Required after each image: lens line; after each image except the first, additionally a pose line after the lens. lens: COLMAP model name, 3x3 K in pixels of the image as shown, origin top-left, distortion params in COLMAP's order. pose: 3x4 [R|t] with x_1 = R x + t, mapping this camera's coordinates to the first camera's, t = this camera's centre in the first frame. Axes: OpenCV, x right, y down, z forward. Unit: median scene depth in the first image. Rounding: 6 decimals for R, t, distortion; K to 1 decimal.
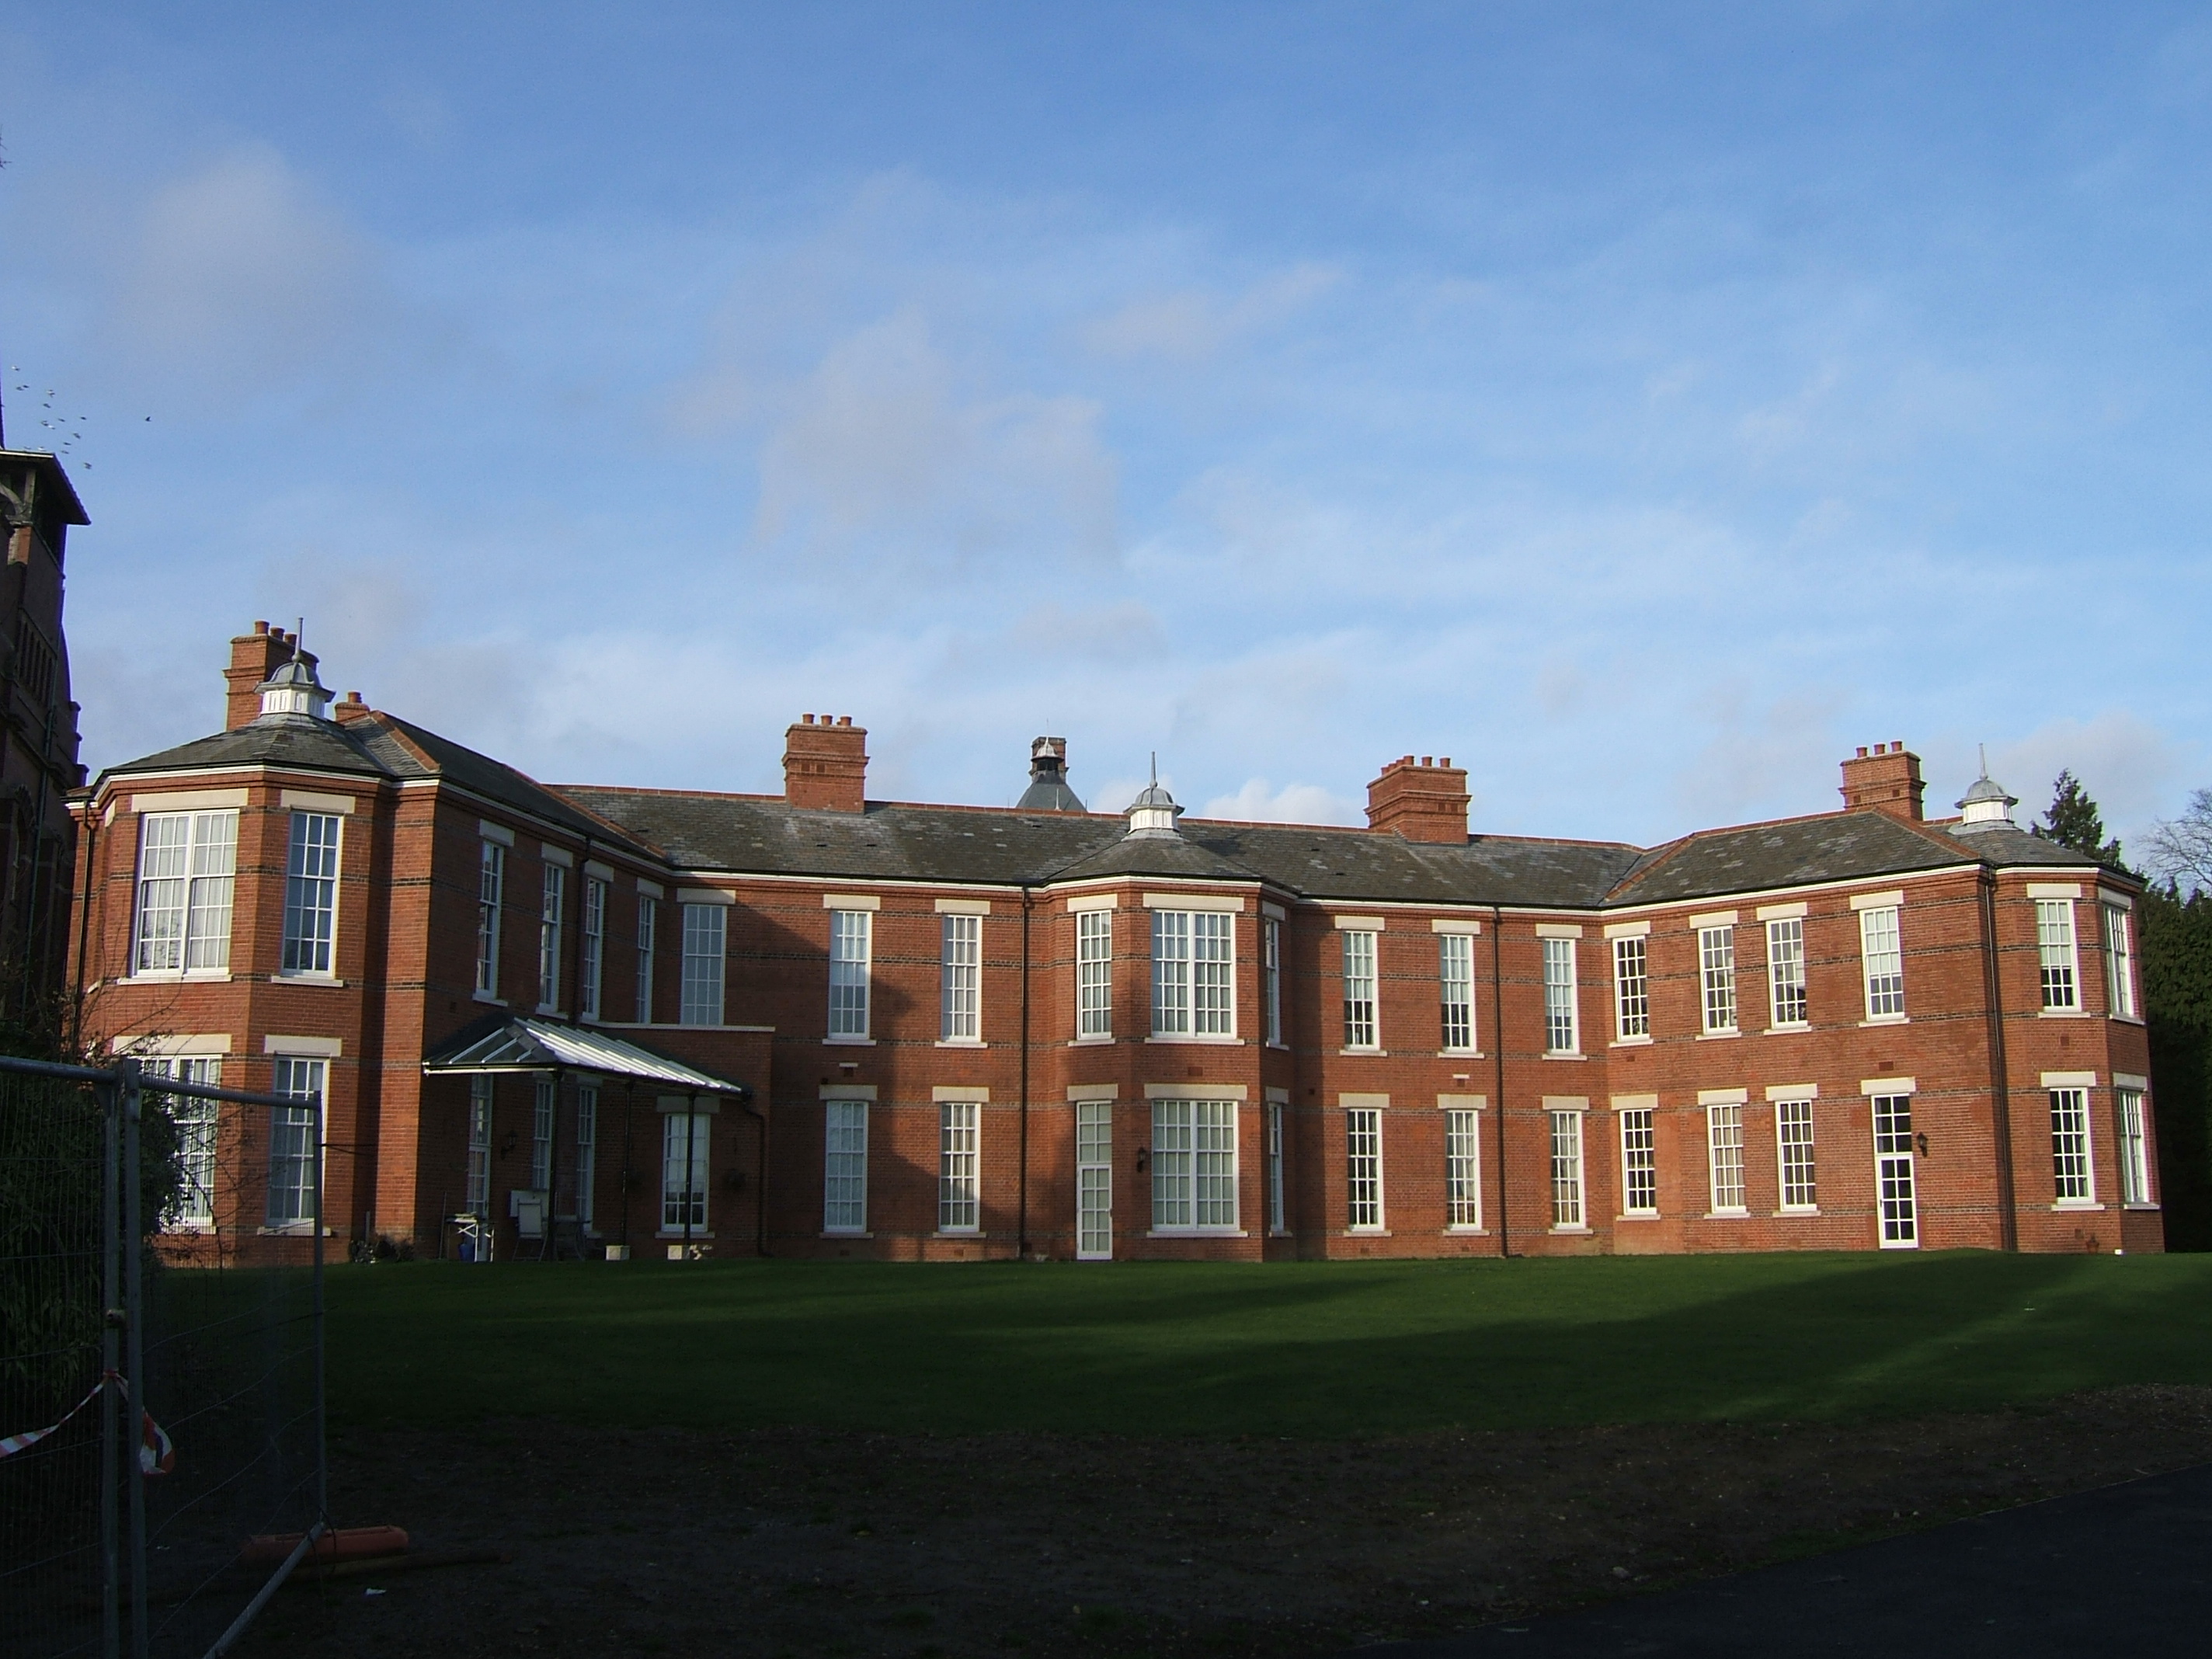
lens RADIAL K [[2282.9, 0, 1106.0], [0, 2282.9, 829.5], [0, 0, 1]] dist [-0.194804, -0.010635]
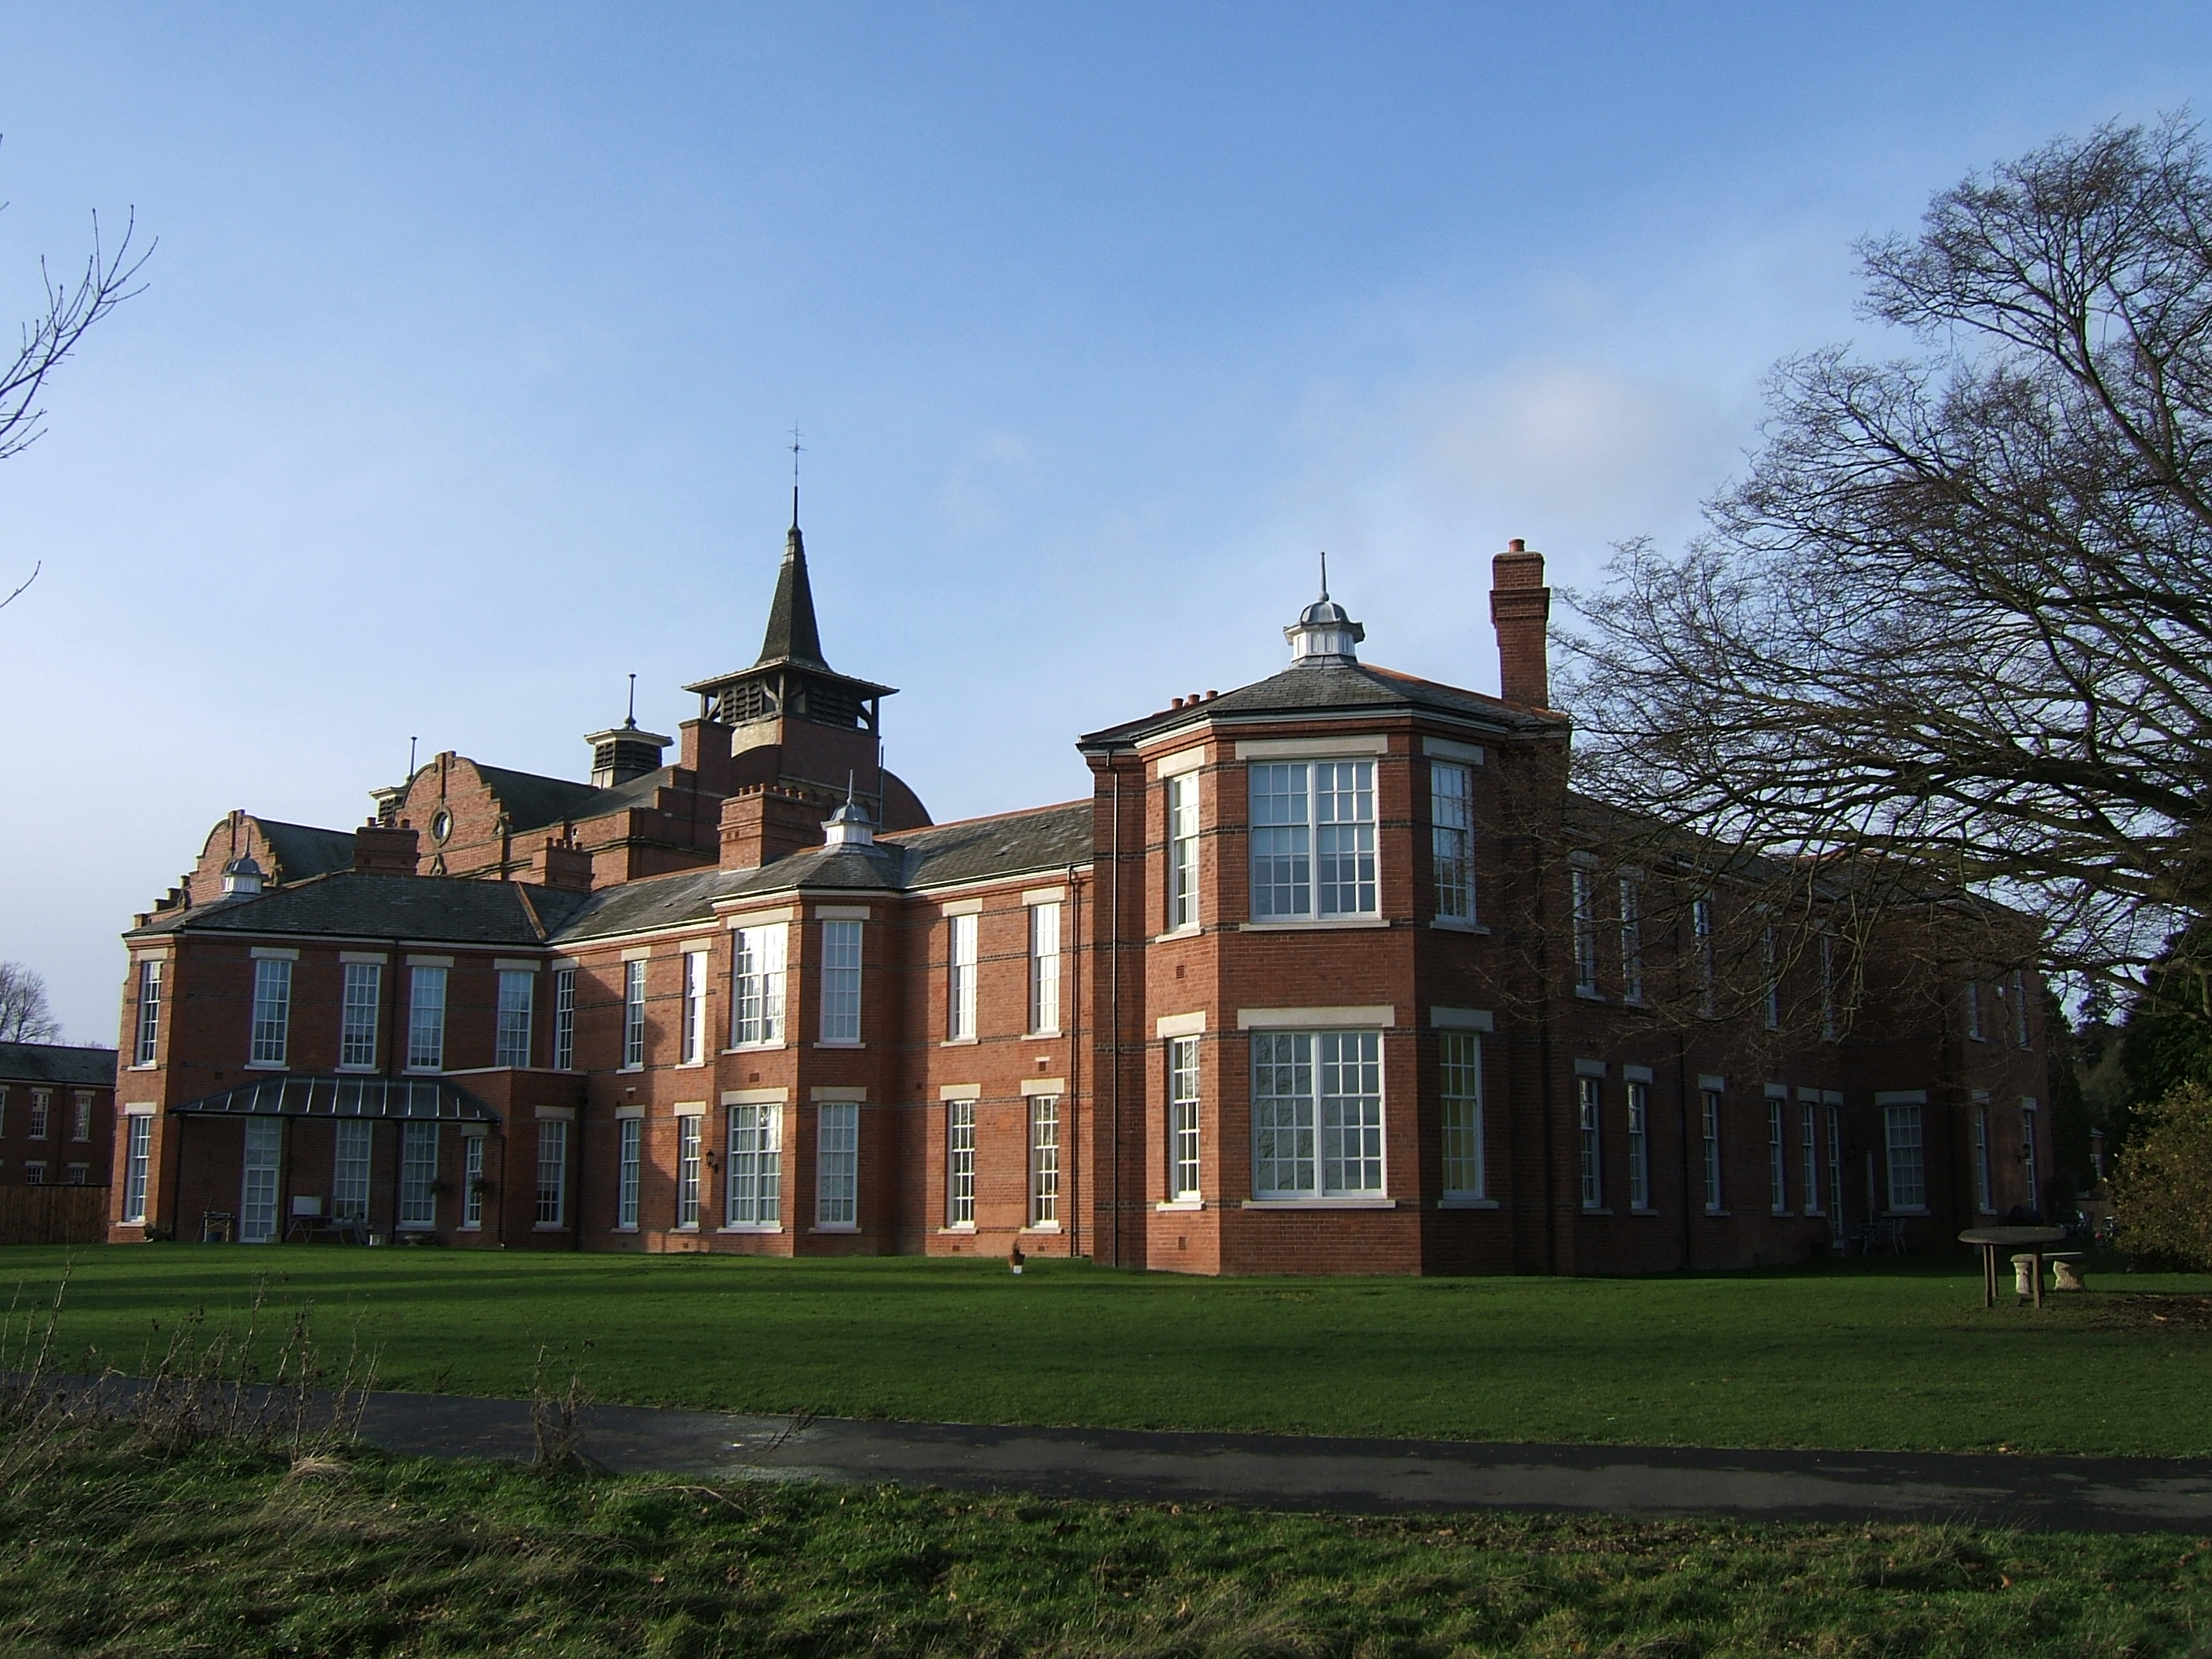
lens RADIAL K [[2282.9, 0, 1106.0], [0, 2282.9, 829.5], [0, 0, 1]] dist [-0.194804, -0.010635]
pose [[0.520208, -0.150432, -0.840687, 0.992558], [0.158969, 0.984218, -0.077748, 0.096597], [0.839114, -0.093198, 0.535911, 0.556946]]
